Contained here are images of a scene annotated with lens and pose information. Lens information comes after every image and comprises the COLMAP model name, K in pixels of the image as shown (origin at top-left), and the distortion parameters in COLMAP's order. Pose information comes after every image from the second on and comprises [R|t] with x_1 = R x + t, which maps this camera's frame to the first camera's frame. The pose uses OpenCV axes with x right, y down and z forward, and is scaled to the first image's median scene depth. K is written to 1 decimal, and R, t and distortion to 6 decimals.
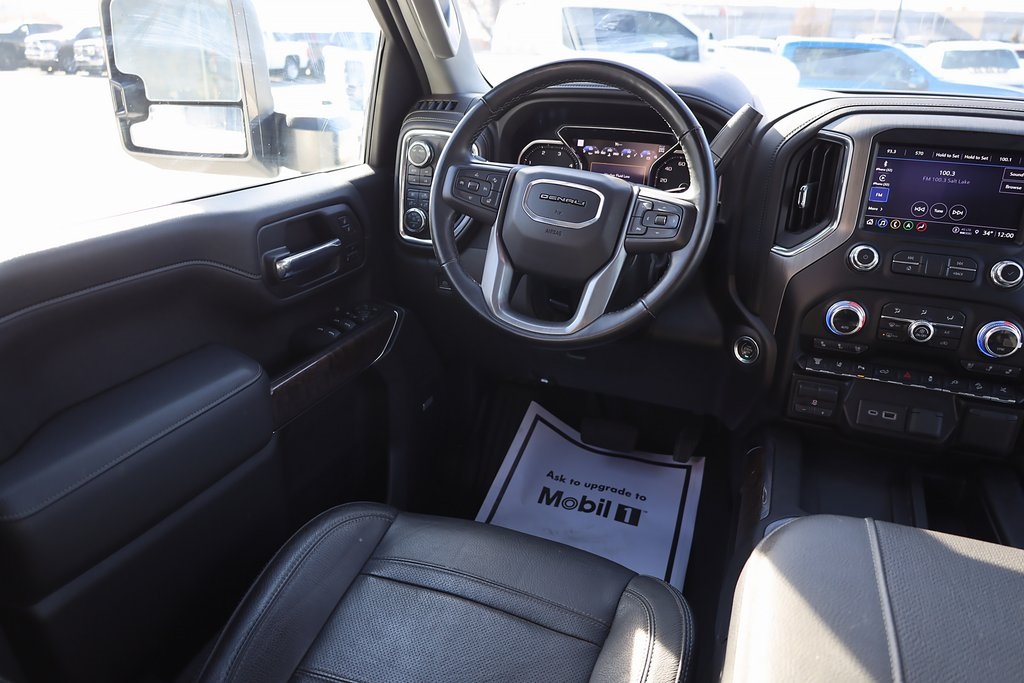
lens RADIAL K [[712.1, 0, 506.4], [0, 712.1, 344.7], [0, 0, 1]] dist [-0.007855, -0.003145]
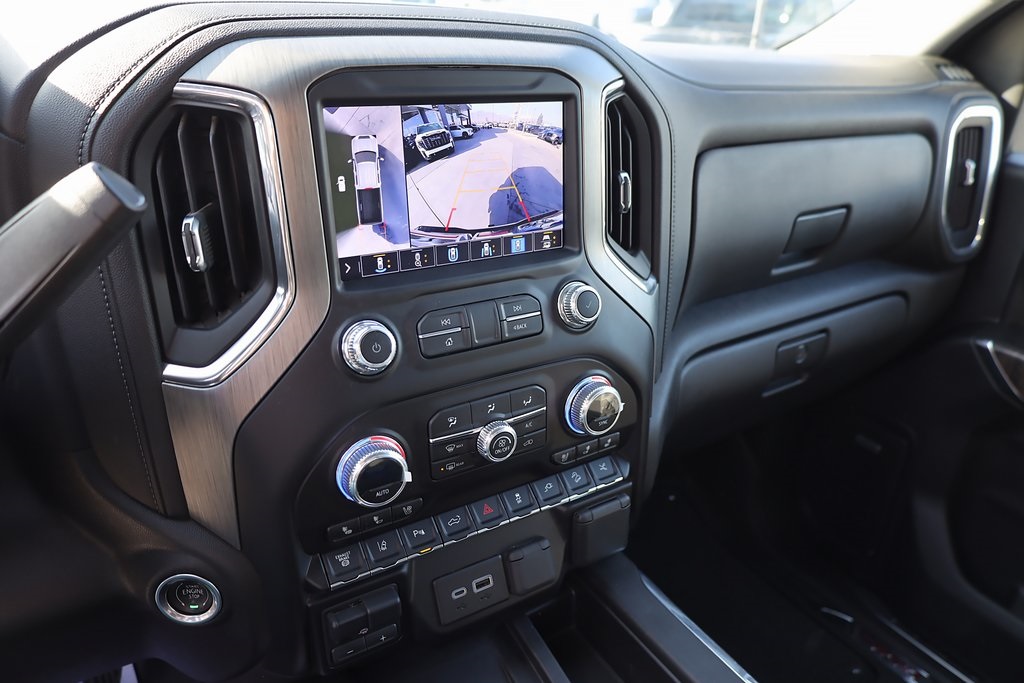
lens RADIAL K [[698.2, 0, 512.0], [0, 698.2, 341.5], [0, 0, 1]] dist [0.000182, 0.000664]
pose [[0.604544, -0.338315, 0.721158, 0.216928], [0.280967, 0.937705, 0.204370, -0.189231], [-0.745375, 0.079071, 0.661940, 0.598394]]
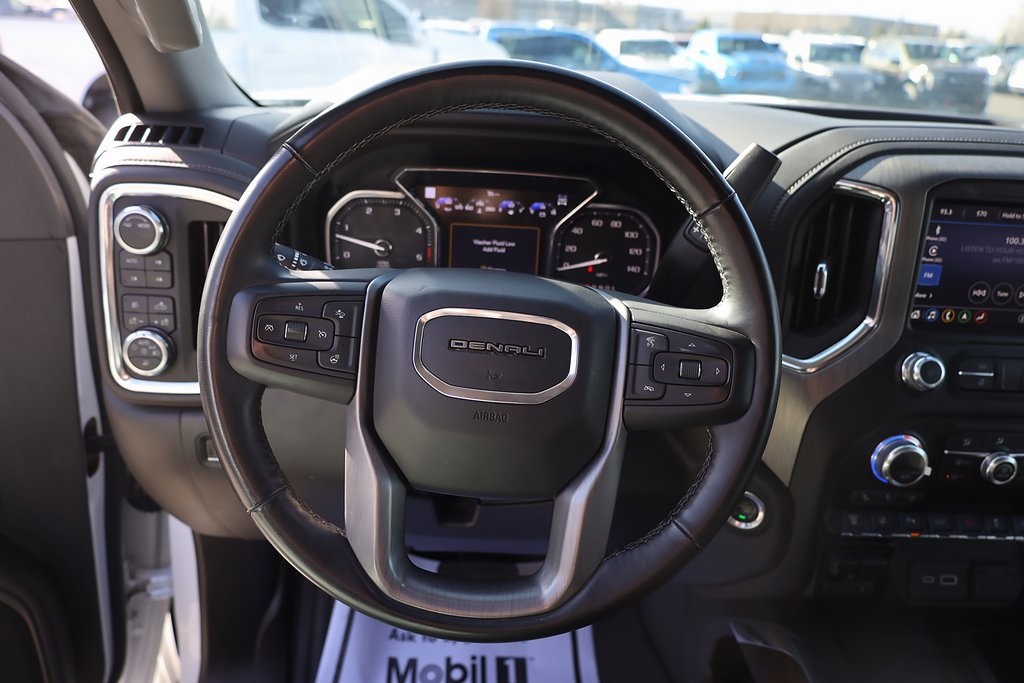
lens RADIAL K [[702.2, 0, 512.0], [0, 702.2, 341.5], [0, 0, 1]] dist [-0.007735, -0.005140]
pose [[0.920000, -0.129135, 0.370033, -0.087530], [0.119746, 0.991627, 0.048341, -0.221464], [-0.373177, -0.000163, 0.927760, 0.517528]]
